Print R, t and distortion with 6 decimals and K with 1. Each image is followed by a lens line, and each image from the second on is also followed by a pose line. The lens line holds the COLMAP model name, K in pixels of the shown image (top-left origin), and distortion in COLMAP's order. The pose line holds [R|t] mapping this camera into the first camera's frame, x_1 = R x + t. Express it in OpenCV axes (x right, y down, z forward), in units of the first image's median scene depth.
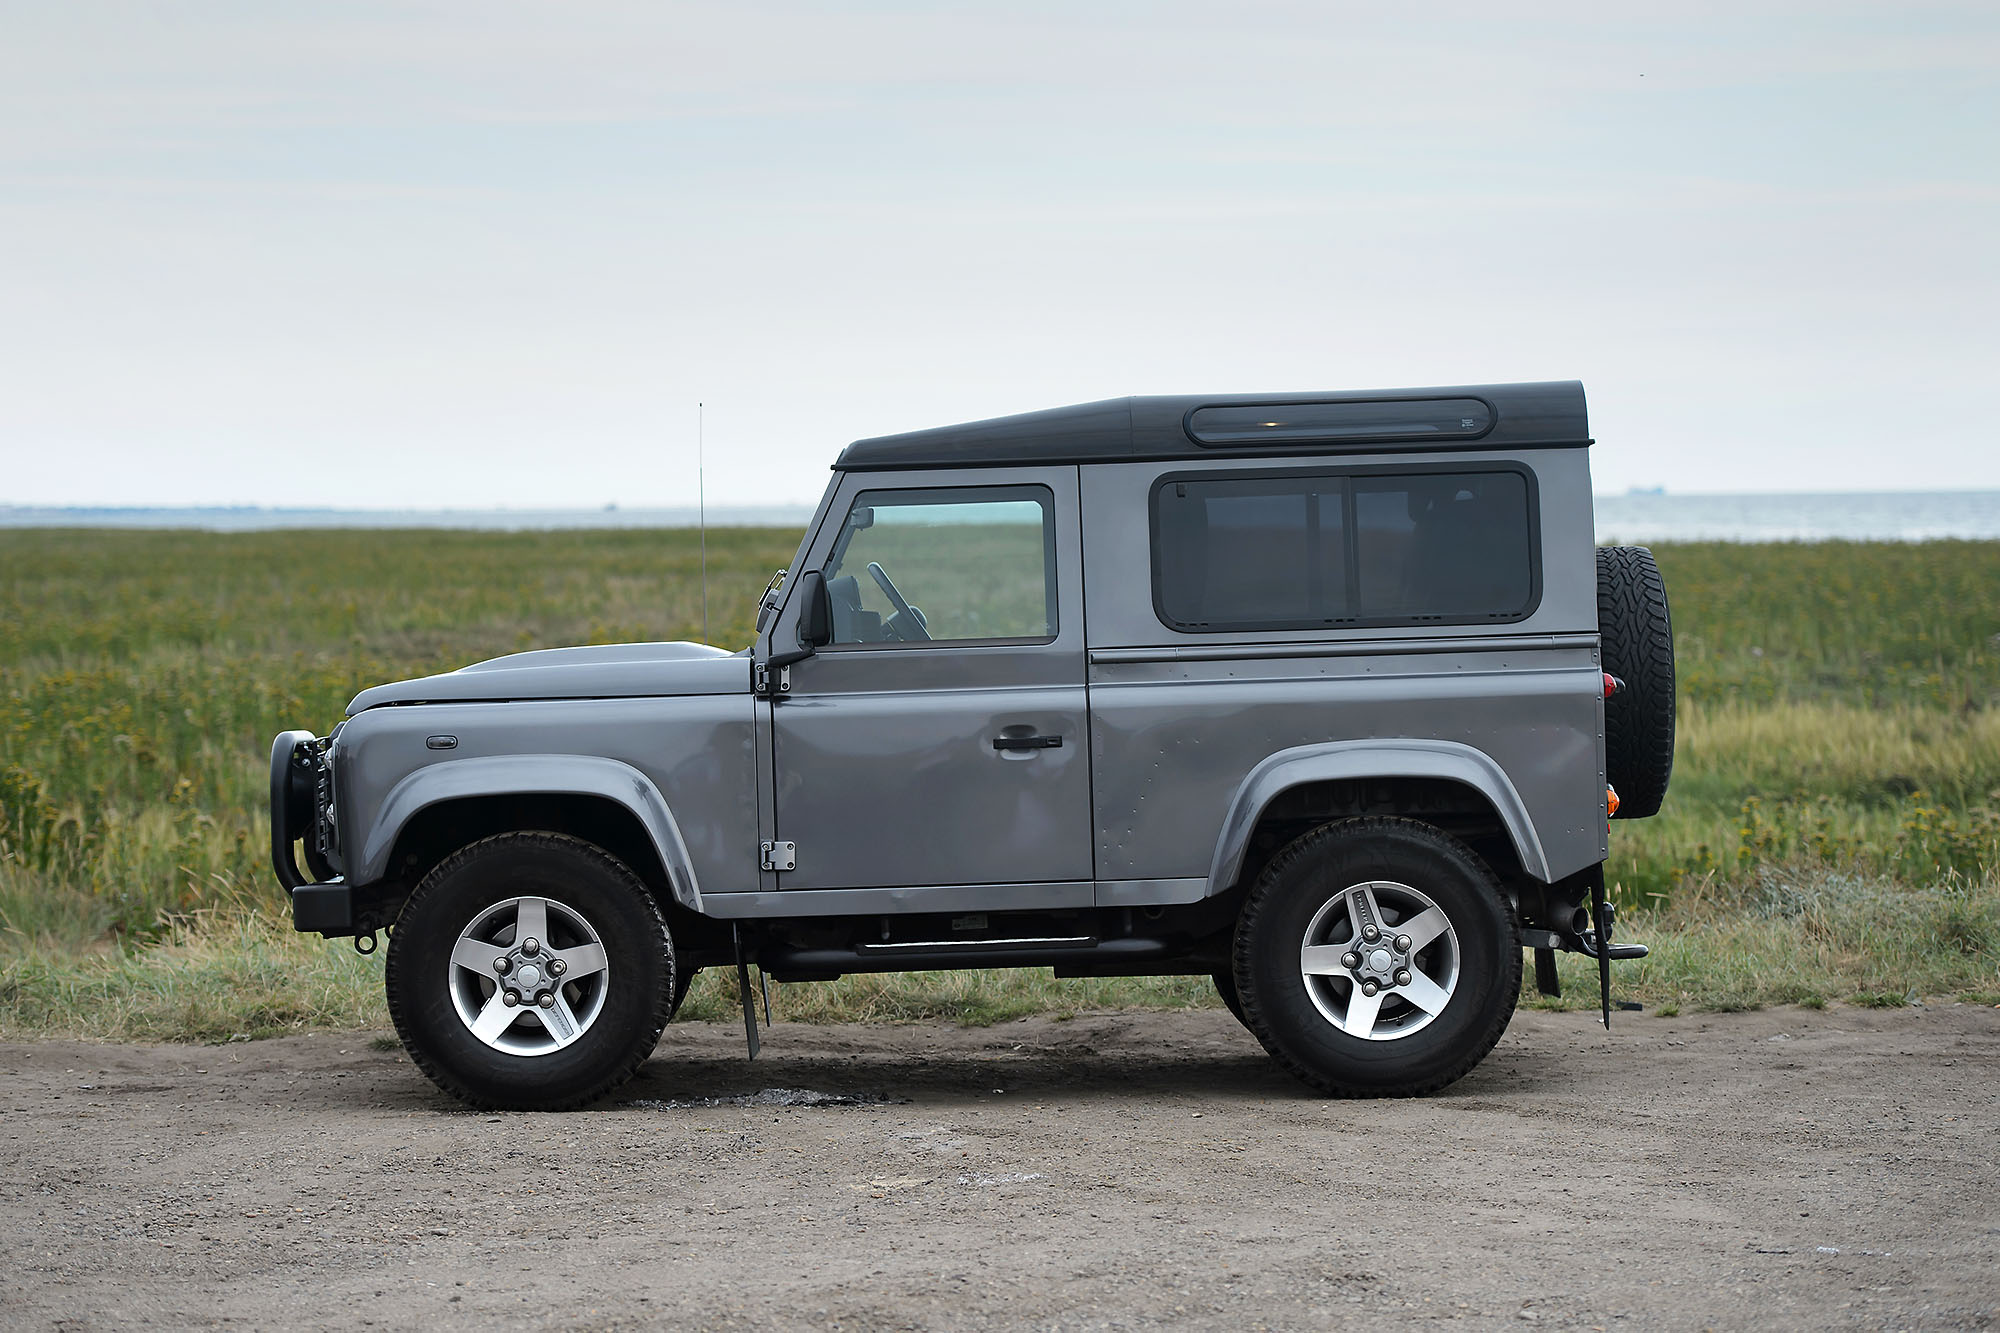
lens RADIAL K [[5266.5, 0, 1000.0], [0, 5266.5, 666.5], [0, 0, 1]] dist [-0.027929, 0.180592]
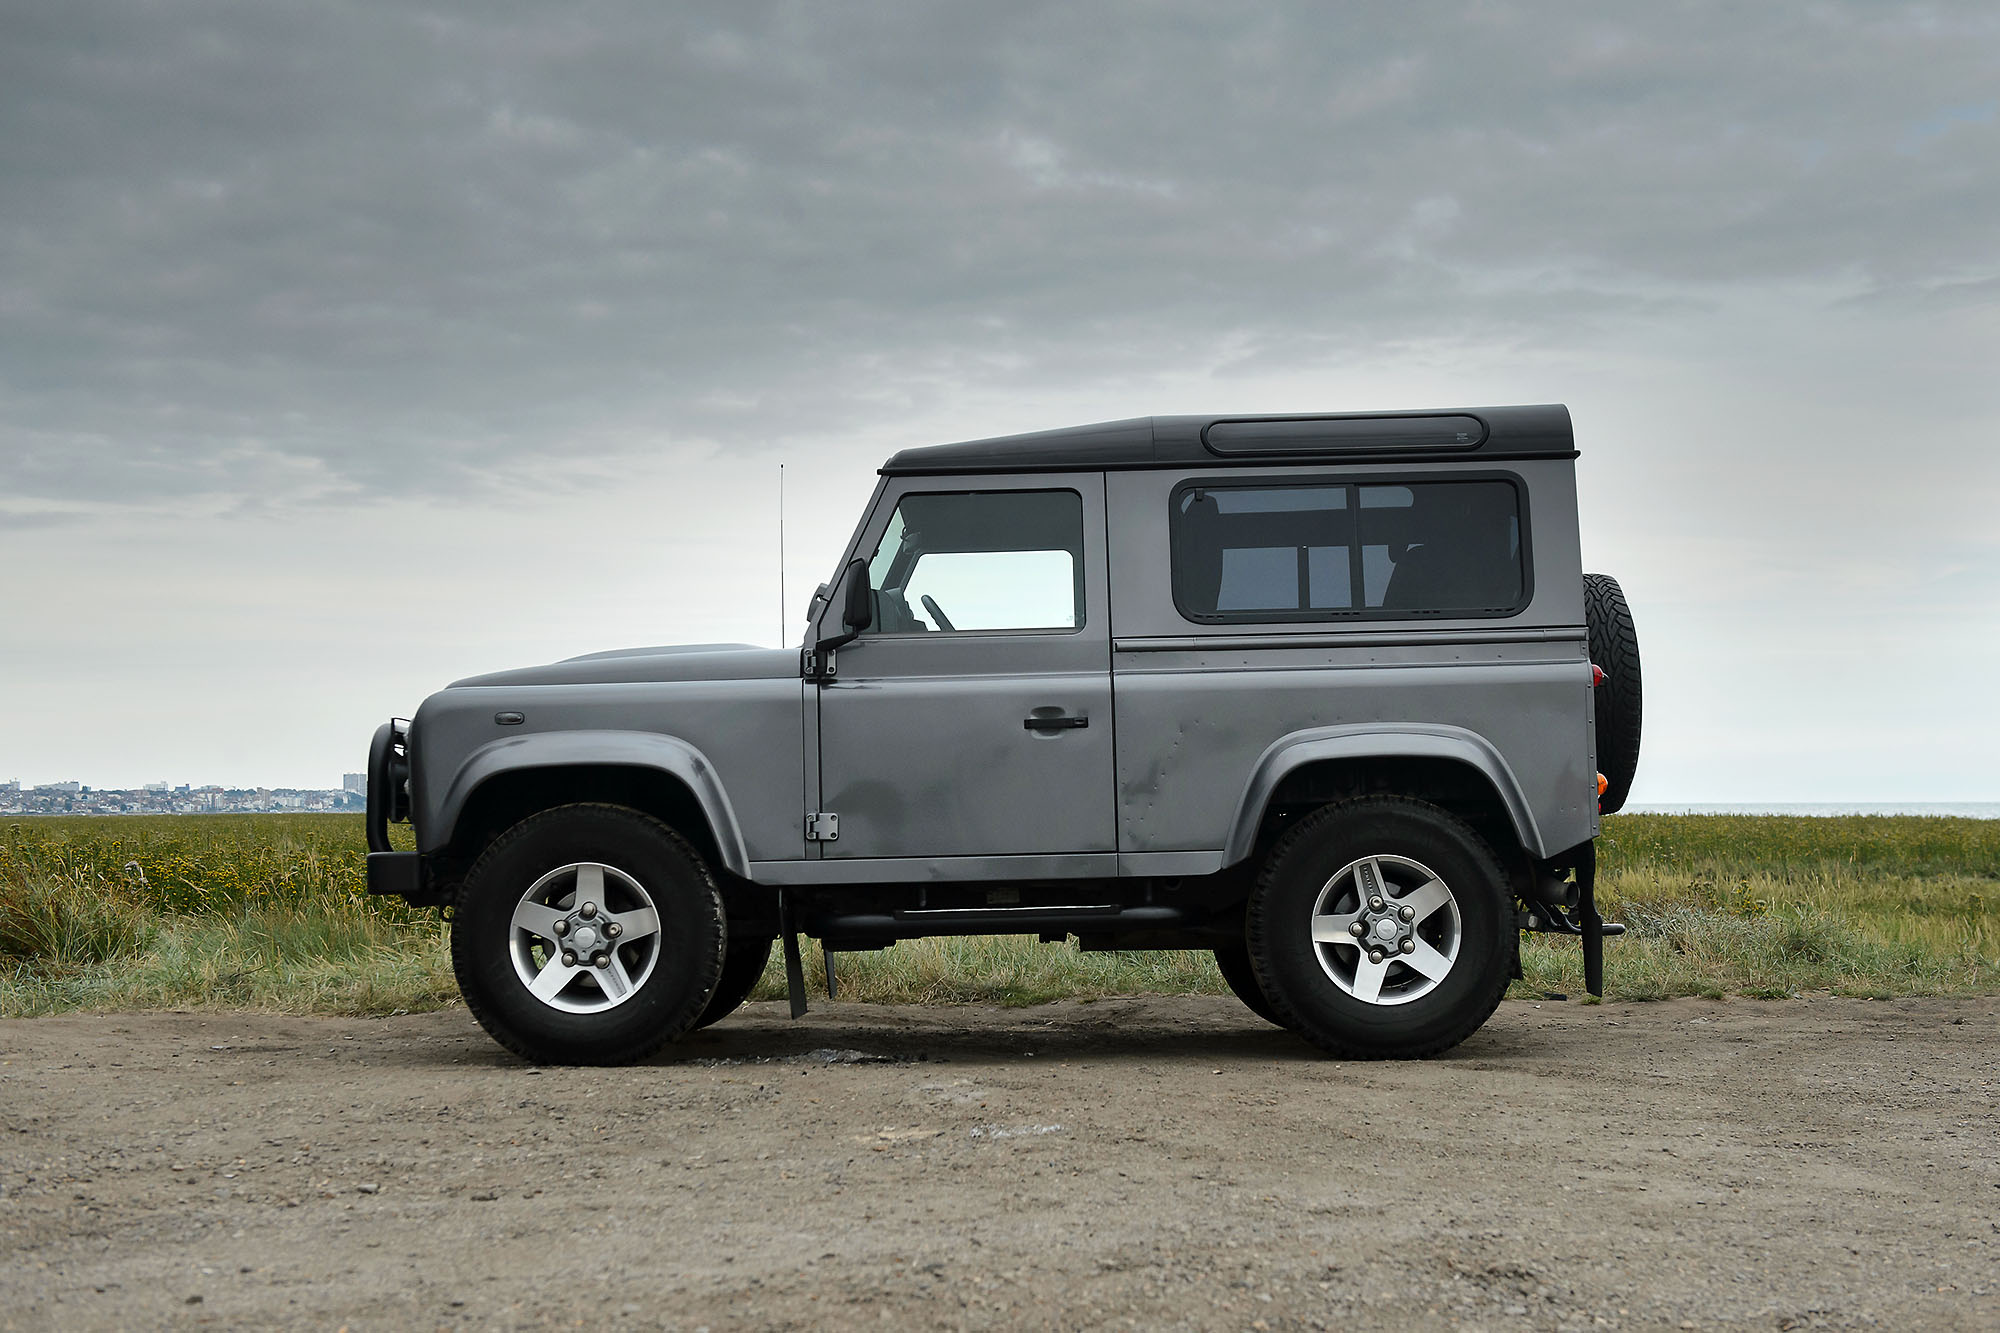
lens RADIAL K [[2689.8, 0, 1036.4], [0, 2689.8, 668.6], [0, 0, 1]] dist [0.044155, 0.022100]
pose [[0.999941, 0.006720, -0.008480, 0.005810], [-0.007352, 0.997019, -0.076804, 0.045542], [0.007939, 0.076862, 0.997010, 0.452176]]
